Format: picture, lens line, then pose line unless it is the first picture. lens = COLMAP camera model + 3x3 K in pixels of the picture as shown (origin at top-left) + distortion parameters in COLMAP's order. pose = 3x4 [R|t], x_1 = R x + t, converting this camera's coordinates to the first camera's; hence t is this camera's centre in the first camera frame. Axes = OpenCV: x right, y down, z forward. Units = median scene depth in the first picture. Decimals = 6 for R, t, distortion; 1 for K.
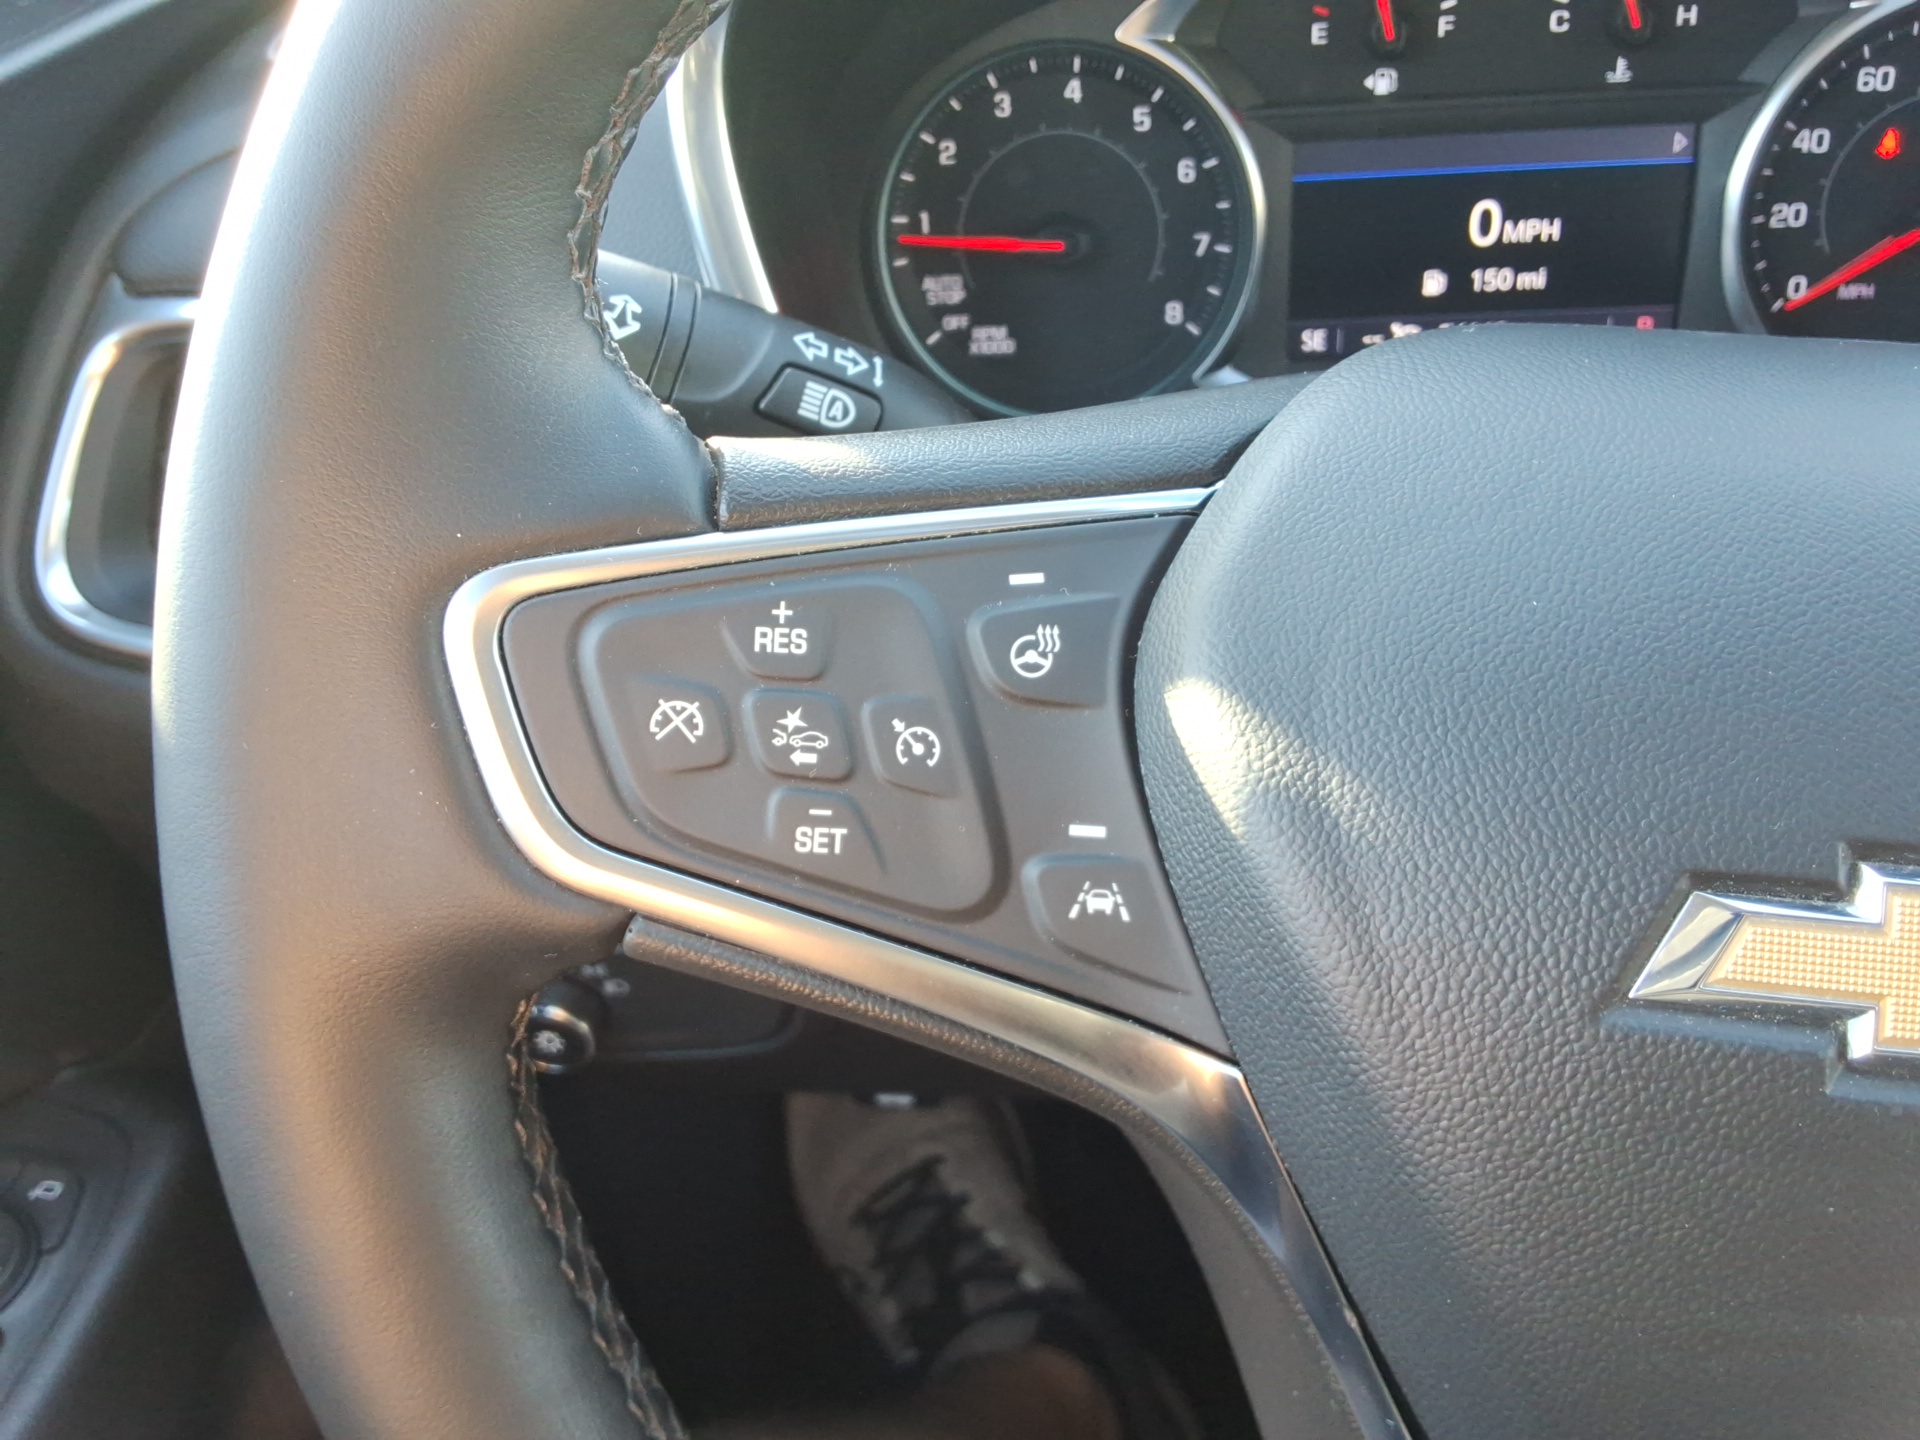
lens RADIAL K [[1532.7, 0, 973.5], [0, 1532.7, 725.3], [0, 0, 1]] dist [0.097813, -0.153130]
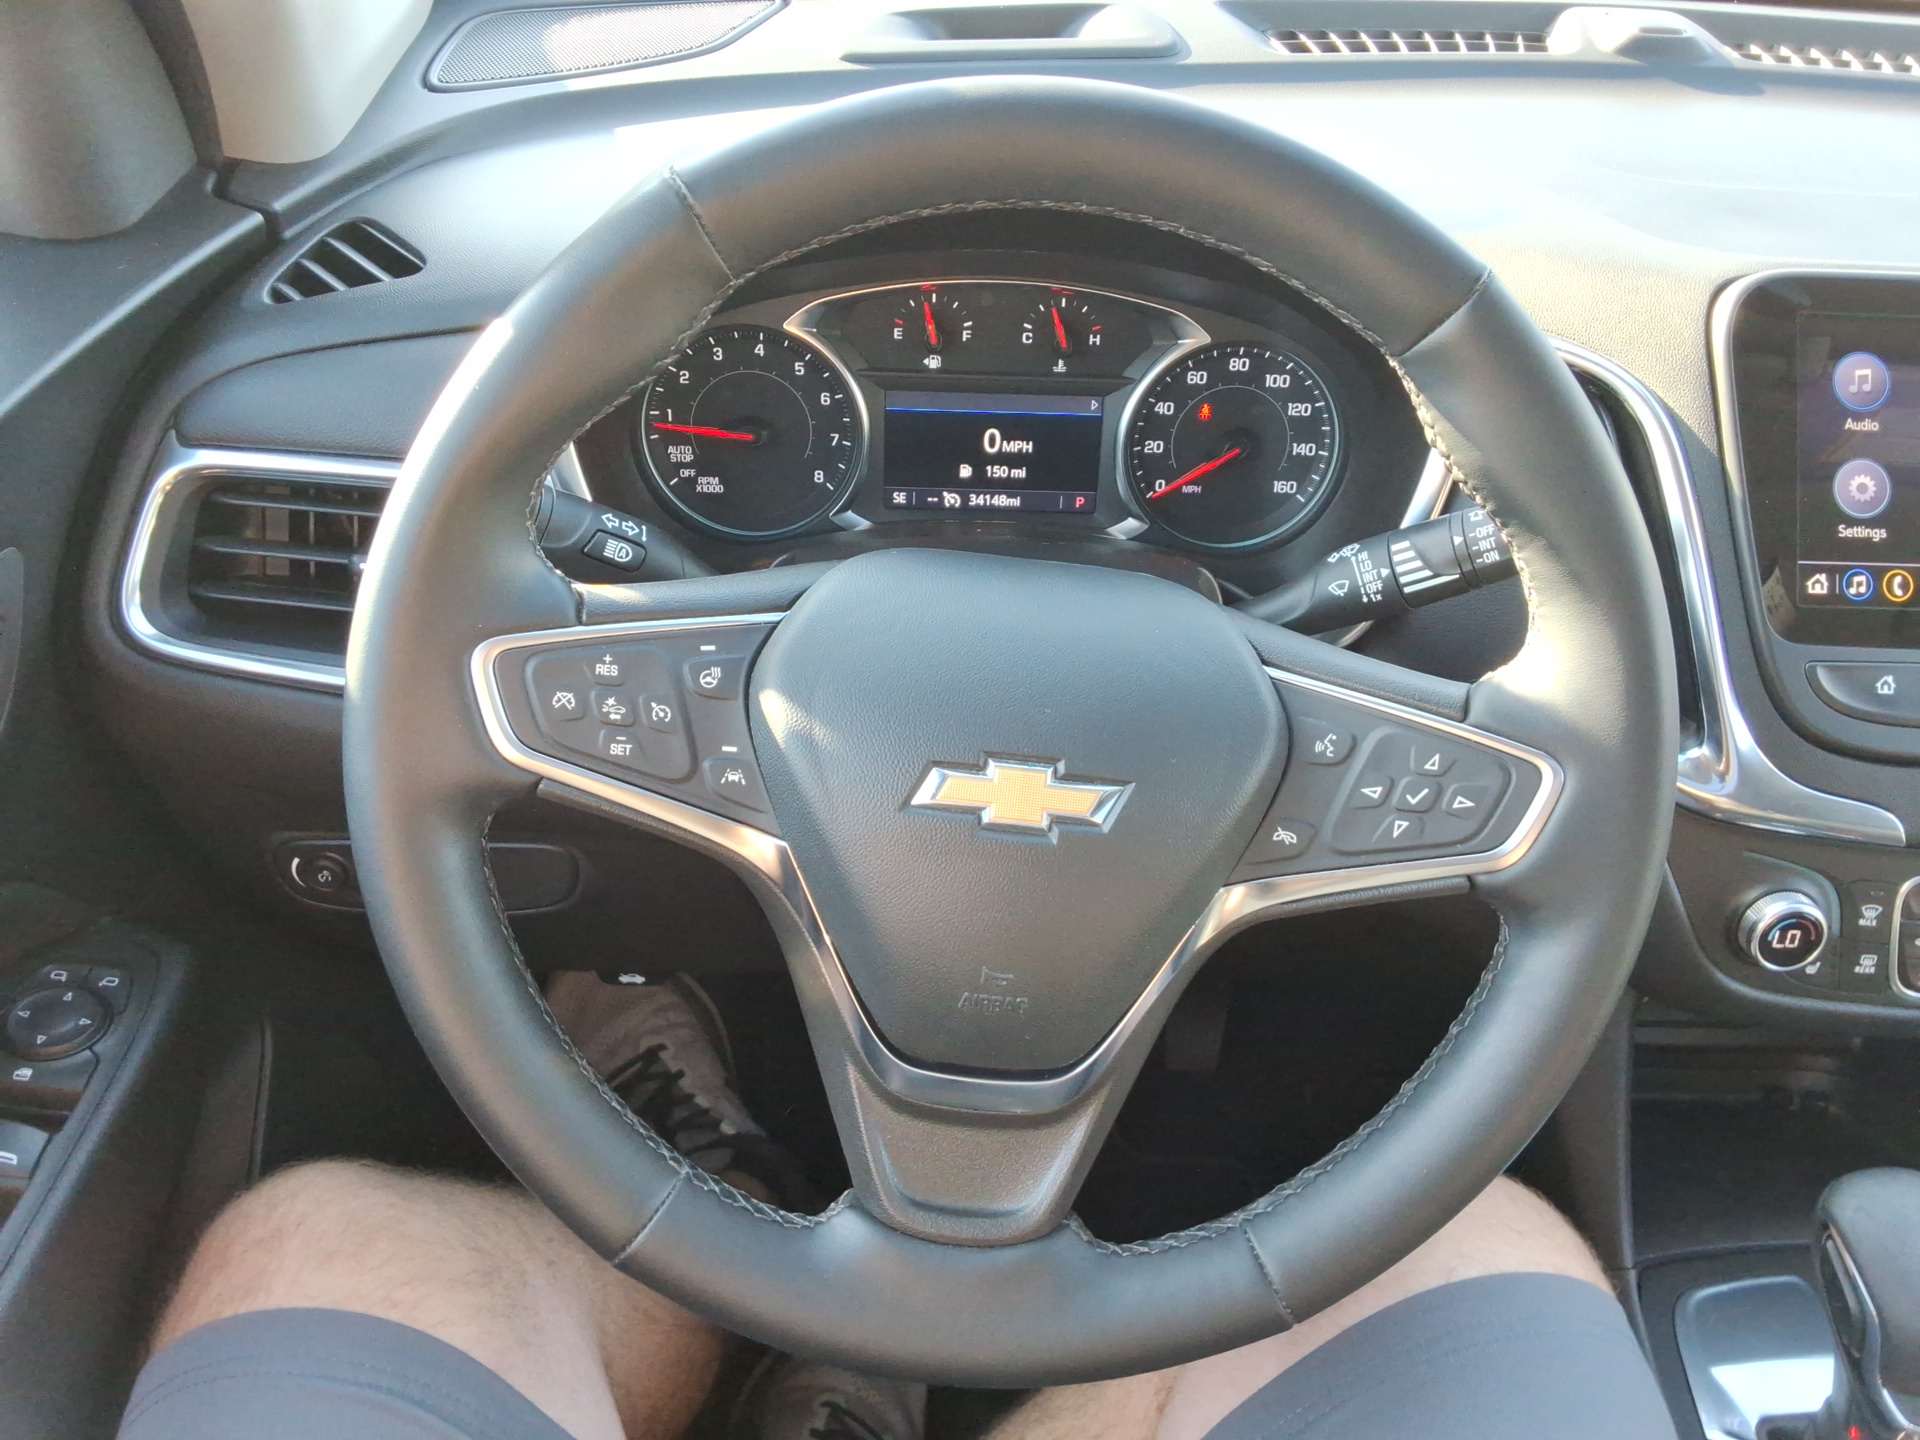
lens RADIAL K [[1532.7, 0, 970.9], [0, 1532.7, 707.6], [0, 0, 1]] dist [0.097813, -0.153130]
pose [[0.985505, 0.025898, 0.167660, 0.019161], [-0.022259, 0.999475, -0.023545, 0.024682], [-0.168181, 0.019472, 0.985564, -0.741947]]
